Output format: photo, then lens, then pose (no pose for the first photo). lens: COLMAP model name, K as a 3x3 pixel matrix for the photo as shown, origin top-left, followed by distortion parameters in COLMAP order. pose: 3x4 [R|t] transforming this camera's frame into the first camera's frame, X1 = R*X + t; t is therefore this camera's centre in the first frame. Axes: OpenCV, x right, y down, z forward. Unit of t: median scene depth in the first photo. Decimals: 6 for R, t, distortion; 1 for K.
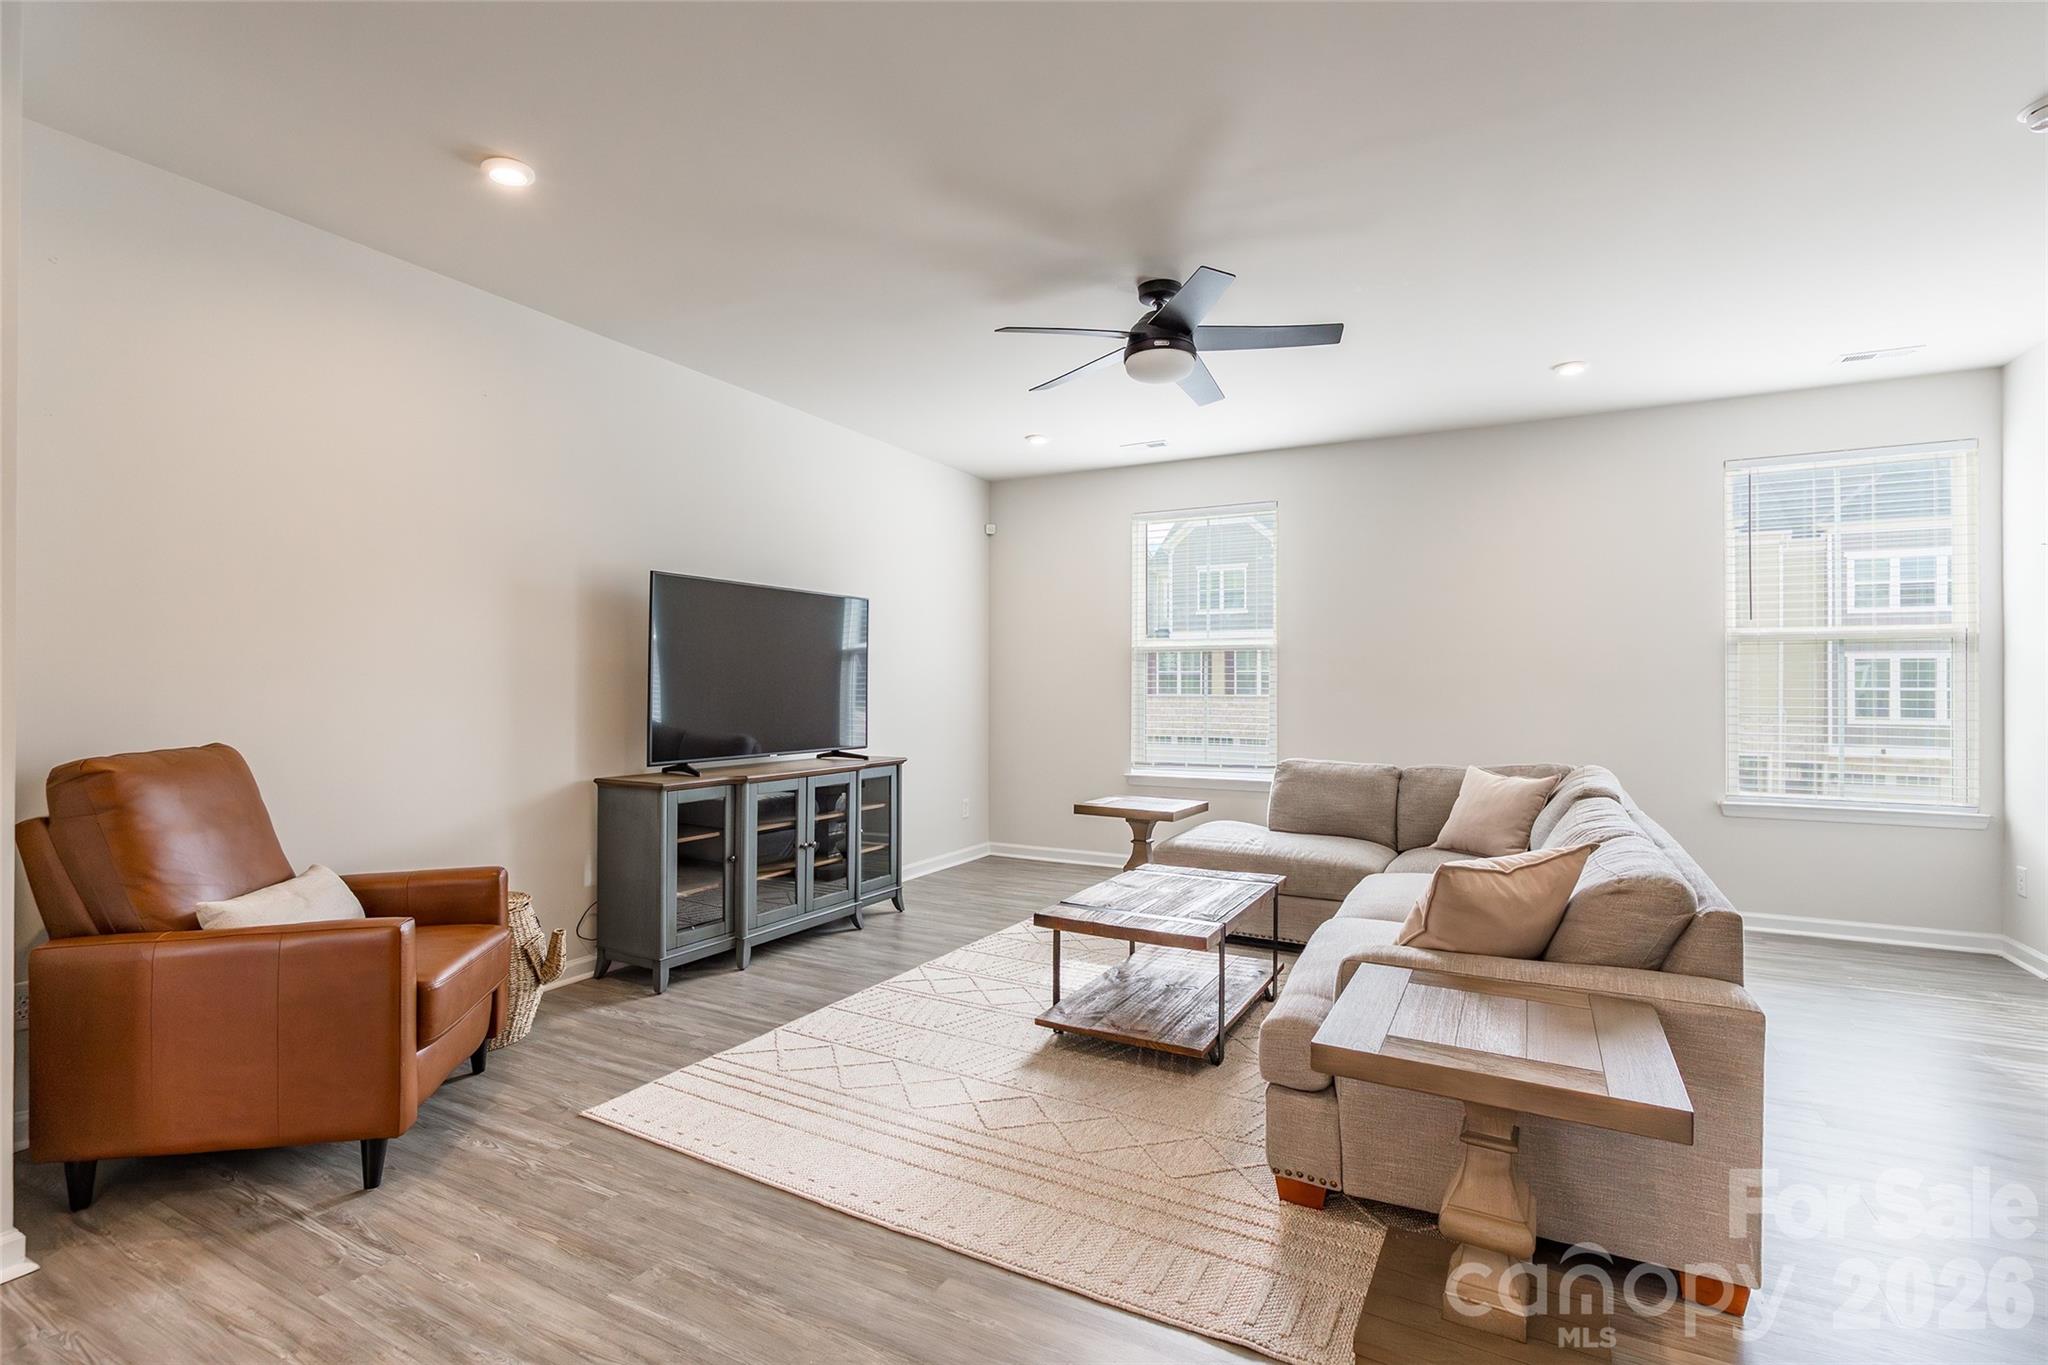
lens RADIAL K [[945.0, 0, 1024.0], [0, 945.0, 682.5], [0, 0, 1]] dist [0.000087, -0.000134]
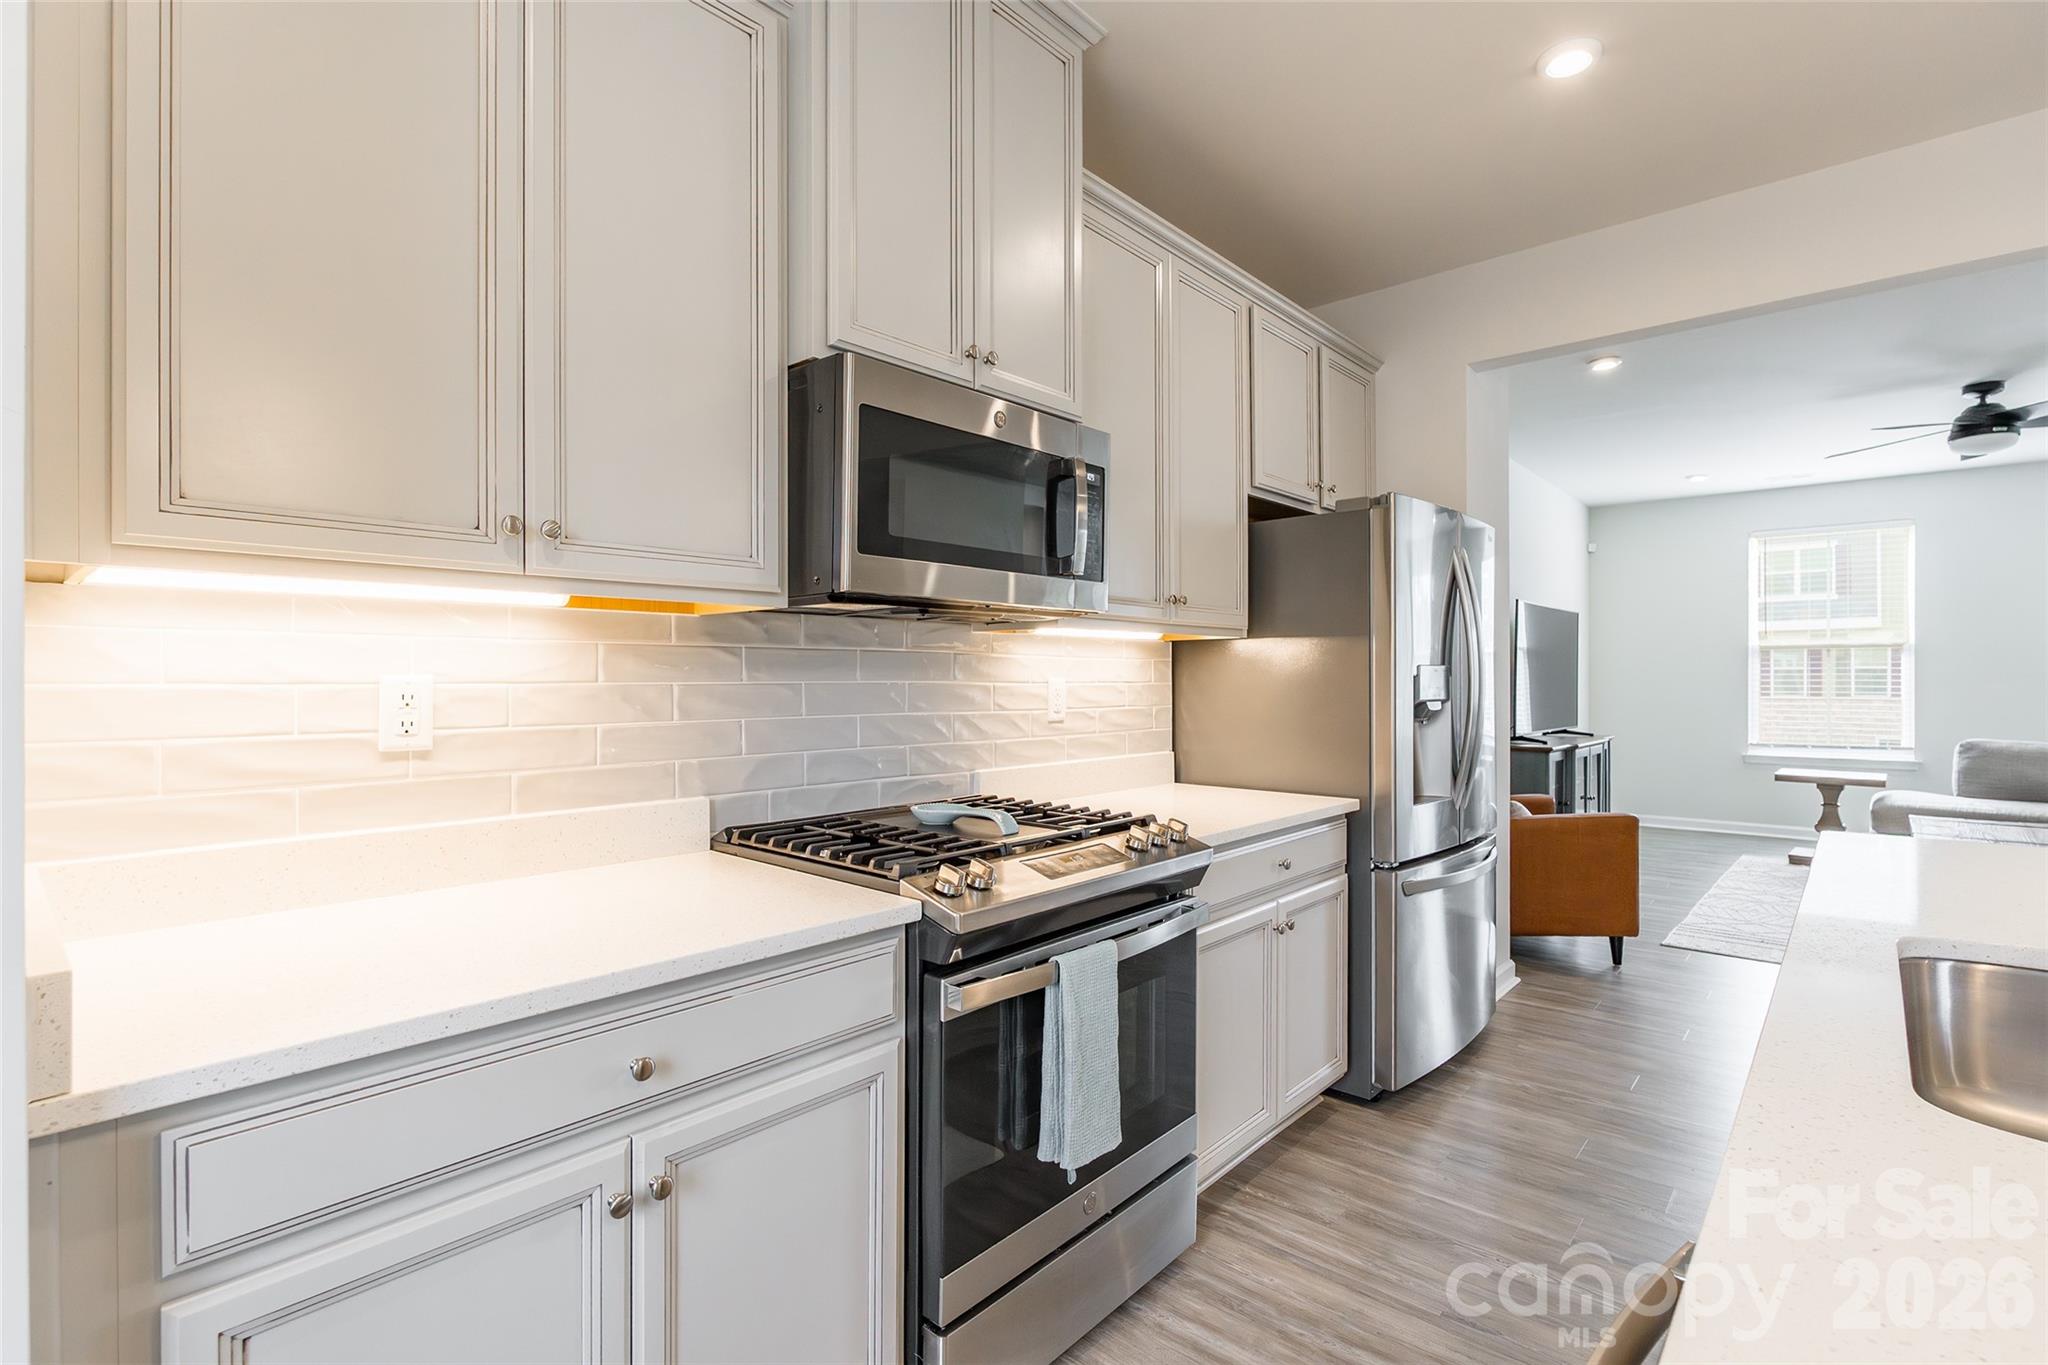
lens RADIAL K [[955.8, 0, 1024.0], [0, 955.8, 682.5], [0, 0, 1]] dist [-0.002127, -0.000484]
pose [[0.975992, -0.002020, -0.217798, -0.722147], [0.003790, 0.999963, 0.007711, -0.006460], [0.217774, -0.008351, 0.975963, -0.508961]]
